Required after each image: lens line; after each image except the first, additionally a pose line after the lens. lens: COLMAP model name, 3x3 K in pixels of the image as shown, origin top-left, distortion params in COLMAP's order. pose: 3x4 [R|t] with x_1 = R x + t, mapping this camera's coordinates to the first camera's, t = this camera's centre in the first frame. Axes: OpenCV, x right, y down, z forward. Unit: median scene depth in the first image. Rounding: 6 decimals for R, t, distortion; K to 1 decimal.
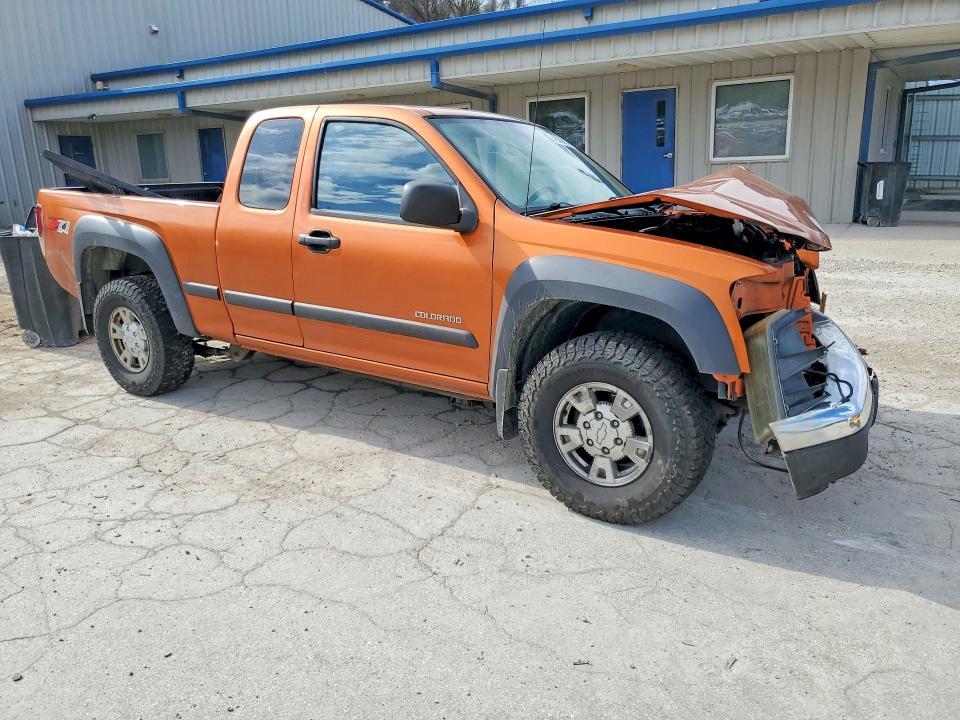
lens RADIAL K [[750.3, 0, 479.4], [0, 750.3, 363.7], [0, 0, 1]] dist [0.009135, 0.000169]
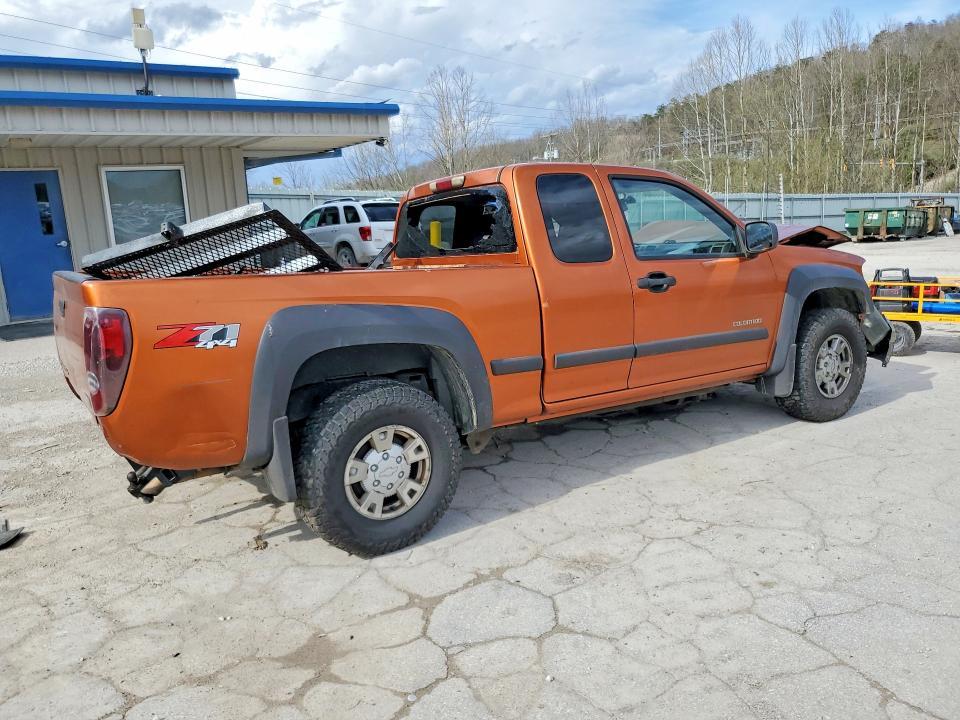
lens RADIAL K [[750.3, 0, 478.7], [0, 750.3, 358.7], [0, 0, 1]] dist [0.009135, 0.000169]
pose [[0.397977, -0.163892, 0.902637, -1.161641], [0.281526, 0.958257, 0.049865, -0.159714], [-0.873131, 0.234271, 0.427504, 0.677785]]
